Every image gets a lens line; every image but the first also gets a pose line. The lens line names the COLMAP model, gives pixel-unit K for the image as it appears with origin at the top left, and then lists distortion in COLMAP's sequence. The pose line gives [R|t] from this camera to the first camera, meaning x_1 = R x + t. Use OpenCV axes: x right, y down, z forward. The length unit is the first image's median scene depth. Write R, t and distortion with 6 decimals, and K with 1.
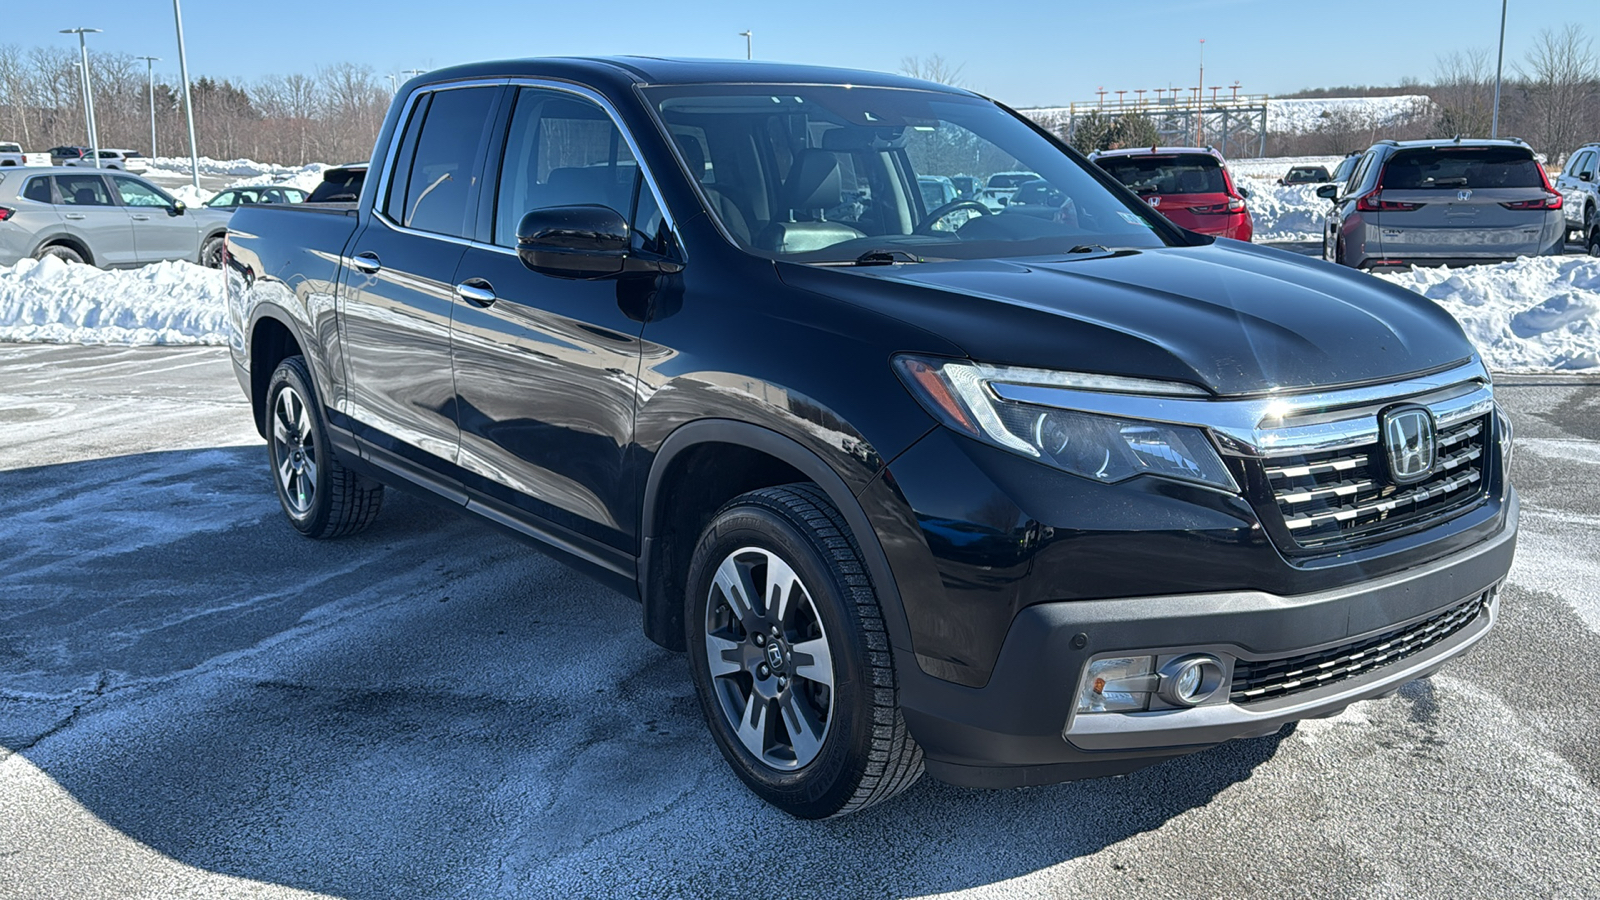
lens RADIAL K [[1332.0, 0, 800.0], [0, 1332.0, 450.0], [0, 0, 1]] dist [0.146529, -0.229657]
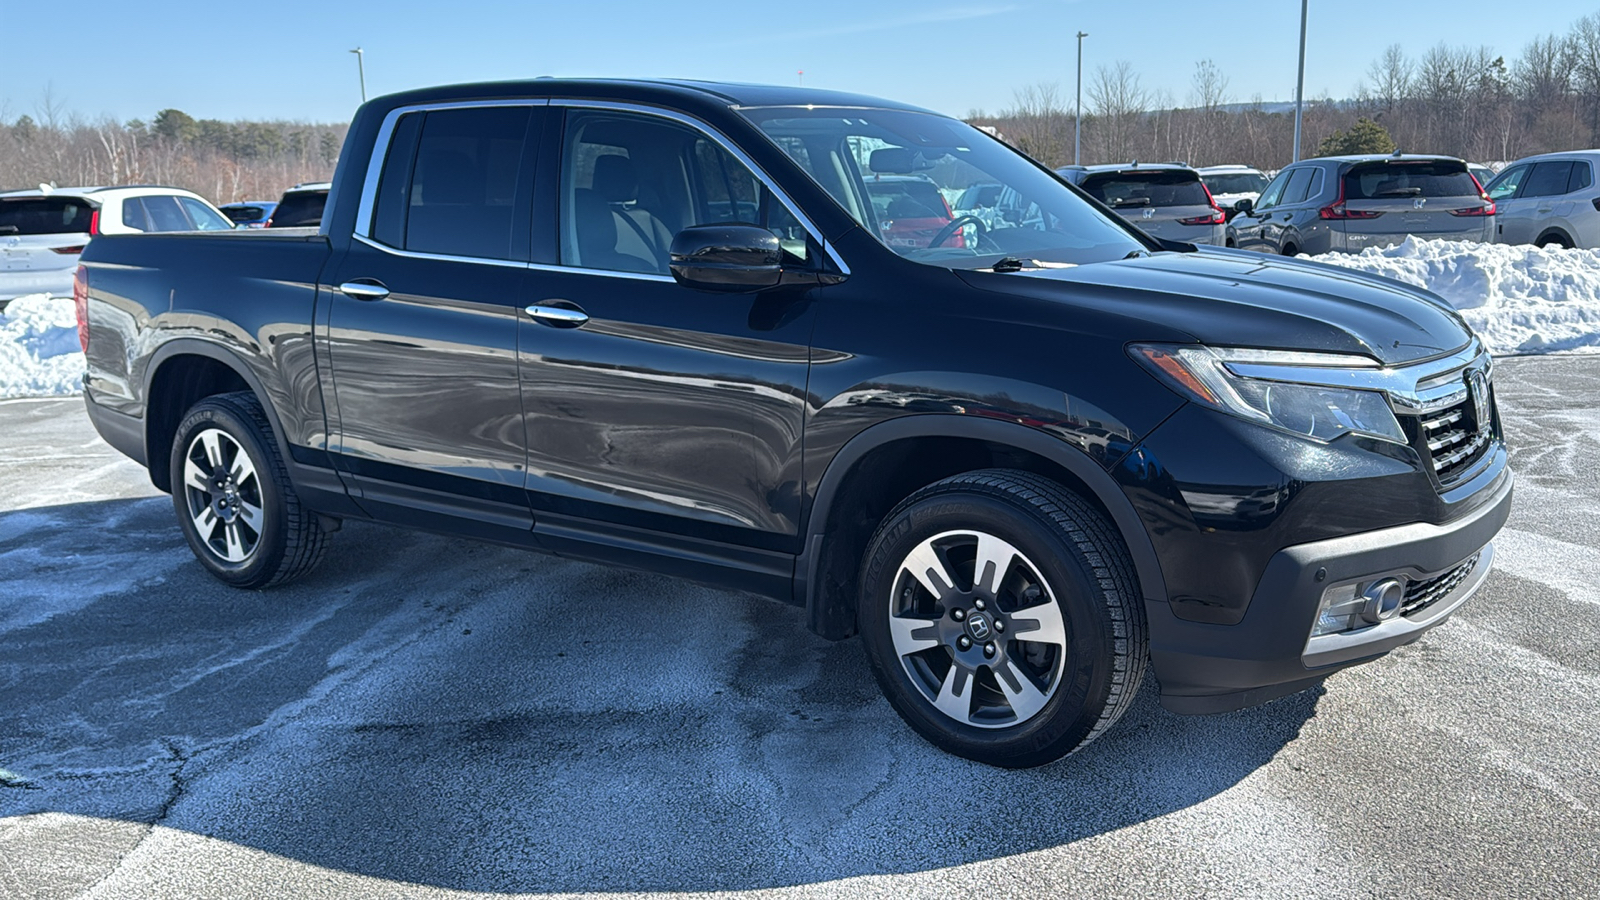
lens RADIAL K [[1338.1, 0, 830.1], [0, 1338.1, 473.2], [0, 0, 1]] dist [0.161888, -0.303091]
pose [[0.954267, -0.068998, 0.290885, -0.411499], [0.069619, 0.997540, 0.008227, 0.009020], [-0.290737, 0.012400, 0.956723, -0.022400]]
